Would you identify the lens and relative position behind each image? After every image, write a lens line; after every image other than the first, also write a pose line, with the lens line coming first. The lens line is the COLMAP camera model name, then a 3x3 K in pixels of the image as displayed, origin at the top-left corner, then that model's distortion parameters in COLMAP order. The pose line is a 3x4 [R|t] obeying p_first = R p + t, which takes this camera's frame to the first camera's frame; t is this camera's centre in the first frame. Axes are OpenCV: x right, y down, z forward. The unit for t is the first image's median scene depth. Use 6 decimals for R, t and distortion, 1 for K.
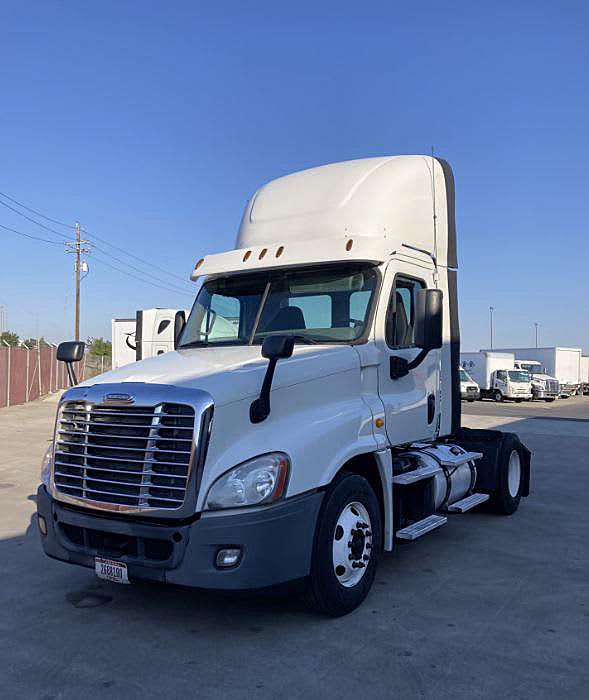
lens RADIAL K [[666.3, 0, 294.5], [0, 666.3, 350.0], [0, 0, 1]] dist [0.056434, 0.001928]
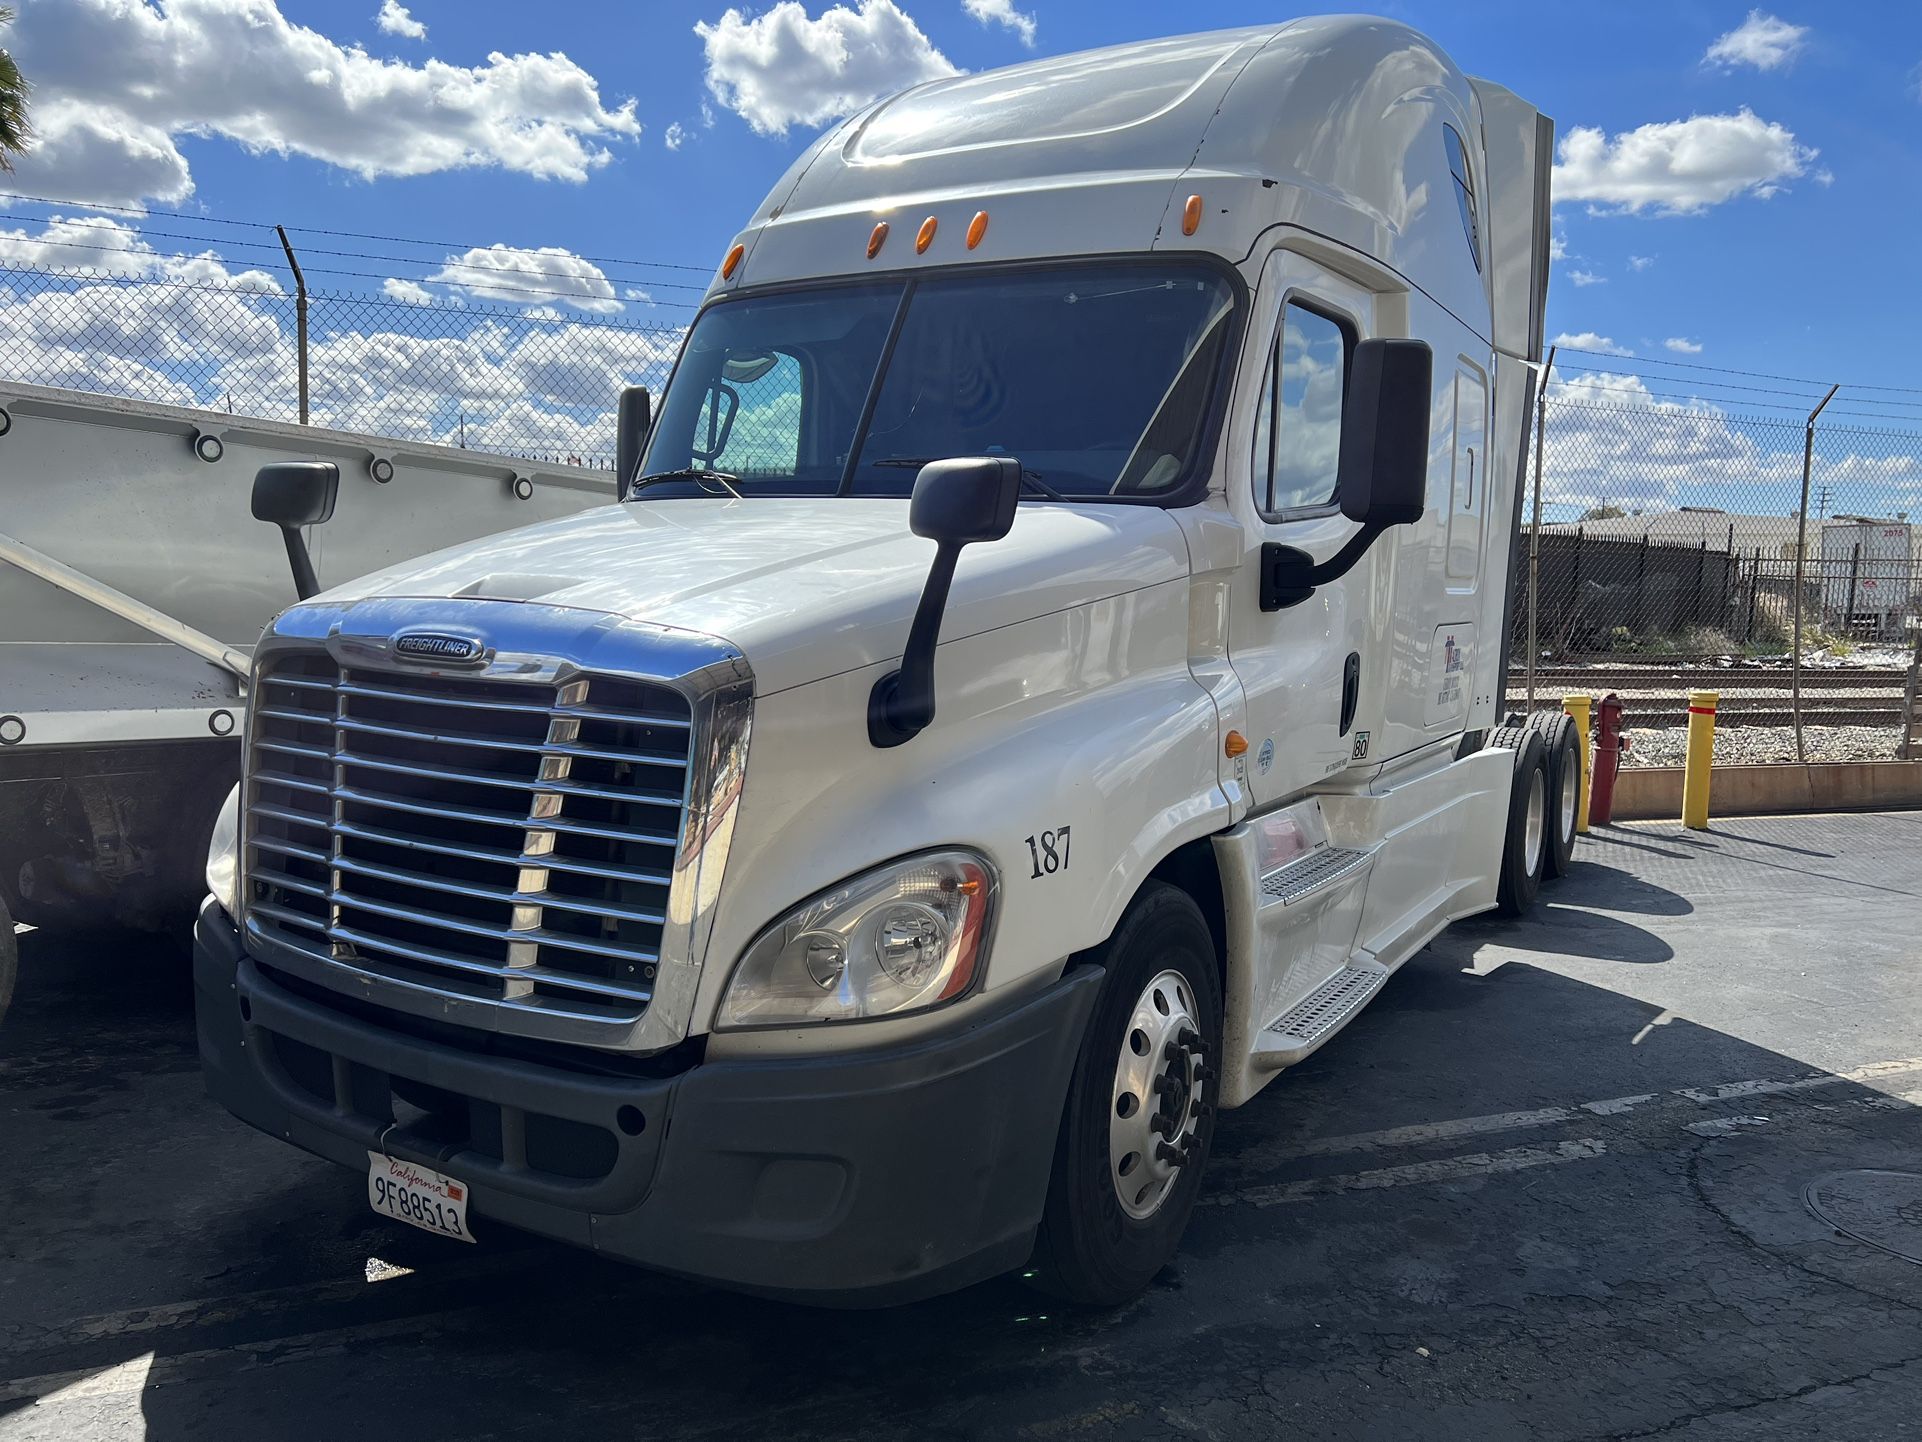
lens RADIAL K [[1472.1, 0, 933.4], [0, 1472.1, 760.7], [0, 0, 1]] dist [0.015168, 0.000425]
pose [[0.998681, 0.034662, 0.037884, -0.059716], [-0.040455, 0.985501, 0.164777, 0.002419], [-0.031623, -0.166092, 0.985603, 0.315624]]
